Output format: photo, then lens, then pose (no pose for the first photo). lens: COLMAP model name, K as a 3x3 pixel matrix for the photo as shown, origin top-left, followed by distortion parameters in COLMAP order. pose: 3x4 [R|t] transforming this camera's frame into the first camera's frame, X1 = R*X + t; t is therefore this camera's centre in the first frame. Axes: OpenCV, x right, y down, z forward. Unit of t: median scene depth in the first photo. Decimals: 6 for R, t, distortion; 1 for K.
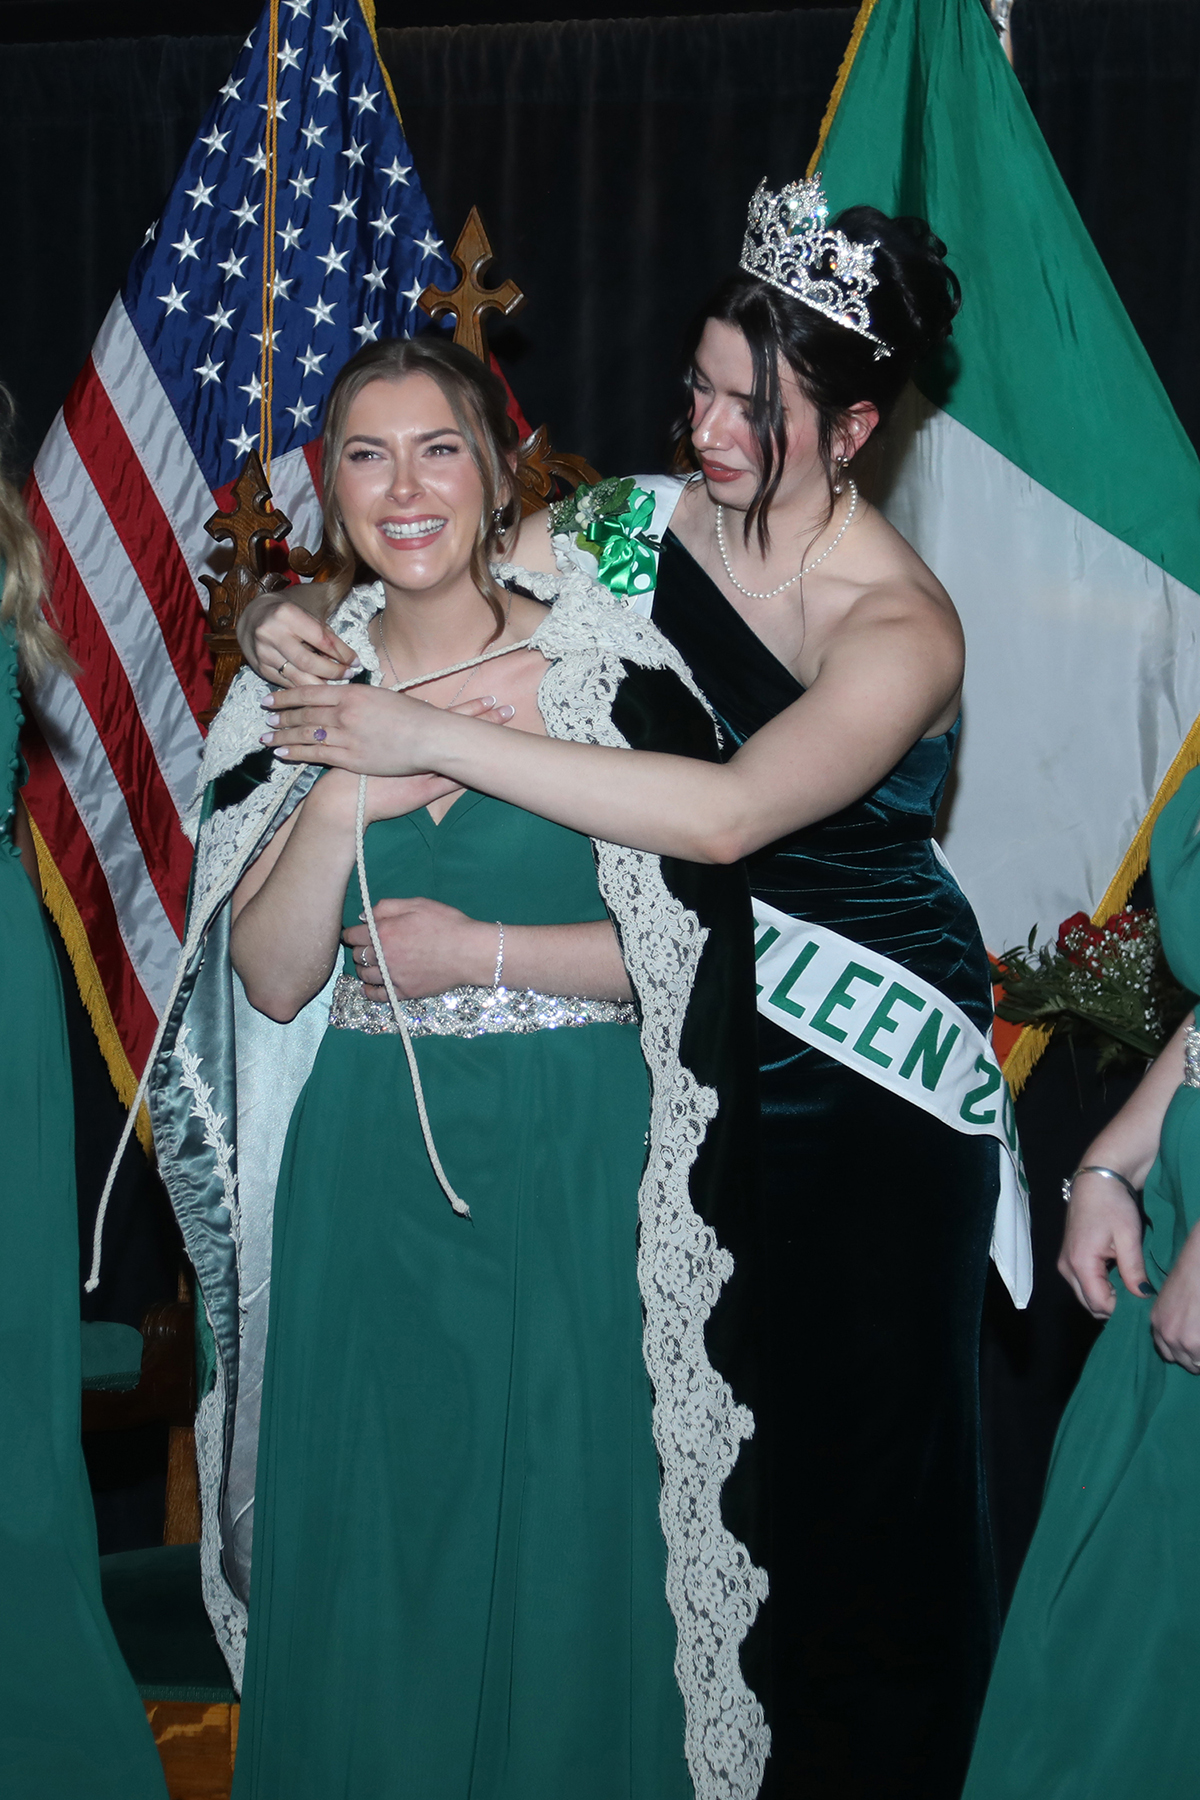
lens RADIAL K [[3347.1, 0, 597.4], [0, 3347.1, 899.6], [0, 0, 1]] dist [-0.046254, 0.000000]
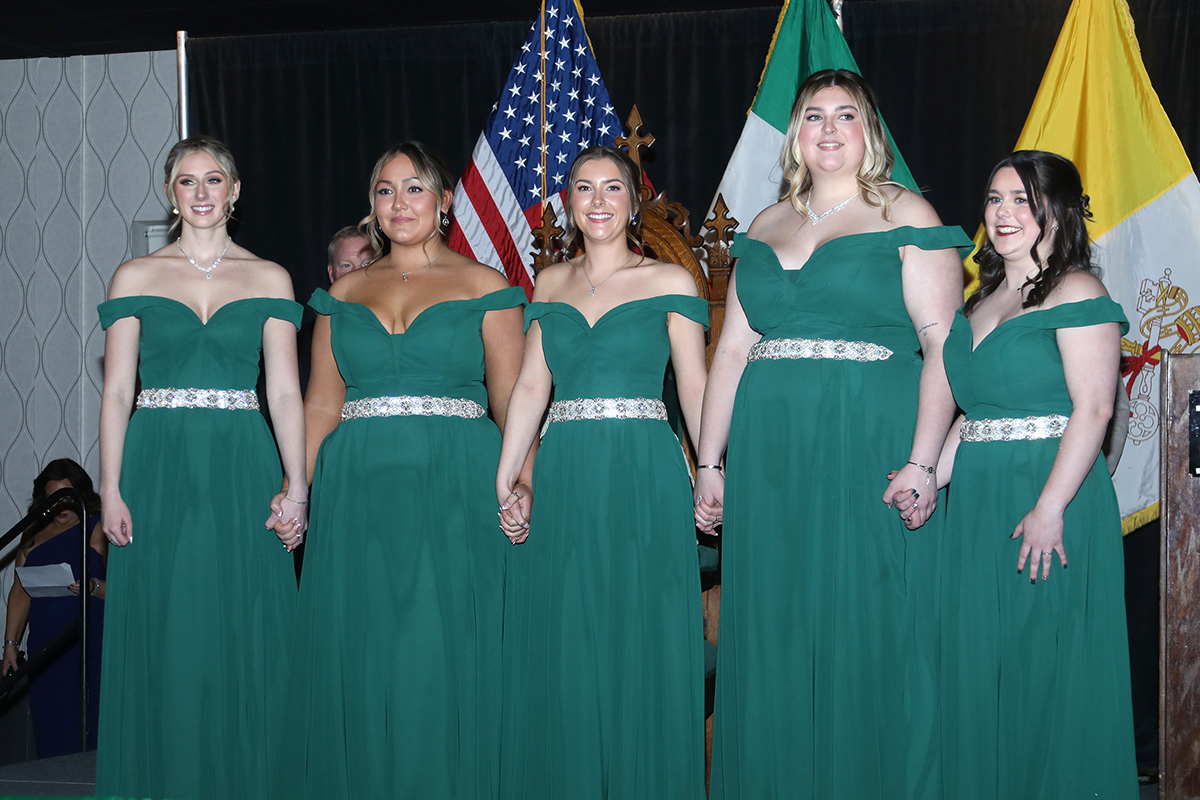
lens RADIAL K [[2033.2, 0, 601.5], [0, 2033.2, 401.1], [0, 0, 1]] dist [0.027004, 0.000000]
pose [[0.999515, -0.026855, 0.015791, -0.084854], [0.026182, 0.998800, 0.041383, -0.042437], [-0.016883, -0.040950, 0.999019, -0.512916]]
